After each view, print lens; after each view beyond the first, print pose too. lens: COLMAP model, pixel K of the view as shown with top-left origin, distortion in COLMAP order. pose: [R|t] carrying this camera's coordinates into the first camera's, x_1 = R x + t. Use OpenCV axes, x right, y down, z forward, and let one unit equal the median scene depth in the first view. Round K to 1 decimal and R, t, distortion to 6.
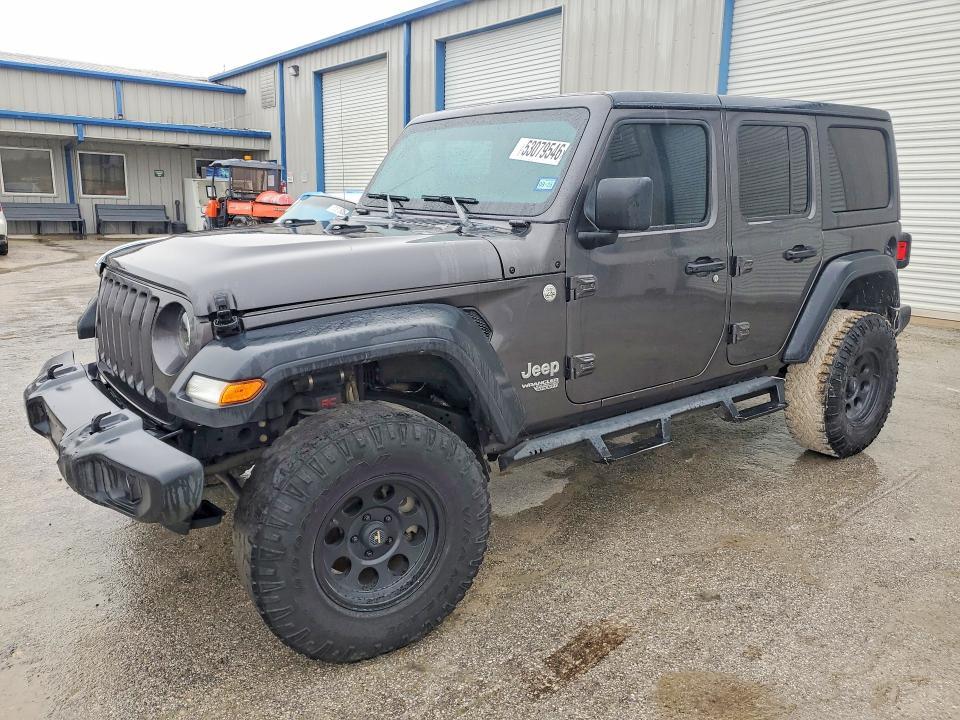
lens RADIAL K [[745.5, 0, 475.7], [0, 745.5, 359.9], [0, 0, 1]] dist [0.031062, -0.005981]
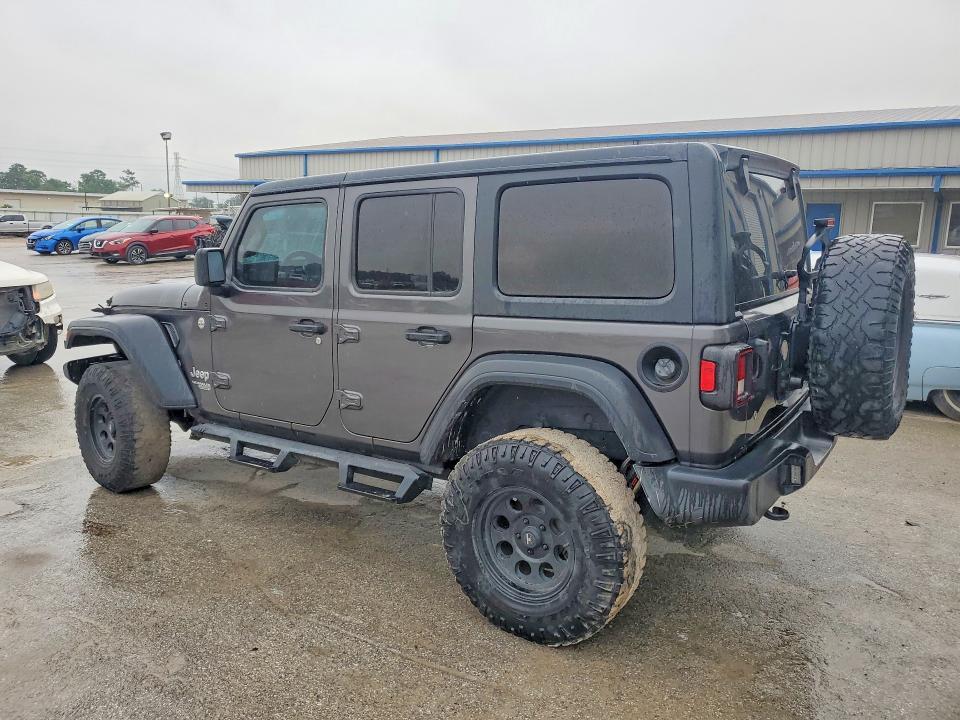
lens RADIAL K [[745.5, 0, 471.2], [0, 745.5, 362.3], [0, 0, 1]] dist [0.031062, -0.005981]
pose [[0.292284, 0.158483, -0.943108, 1.602185], [-0.213176, 0.972157, 0.097298, -0.262459], [0.932270, 0.172609, 0.317930, 0.995962]]
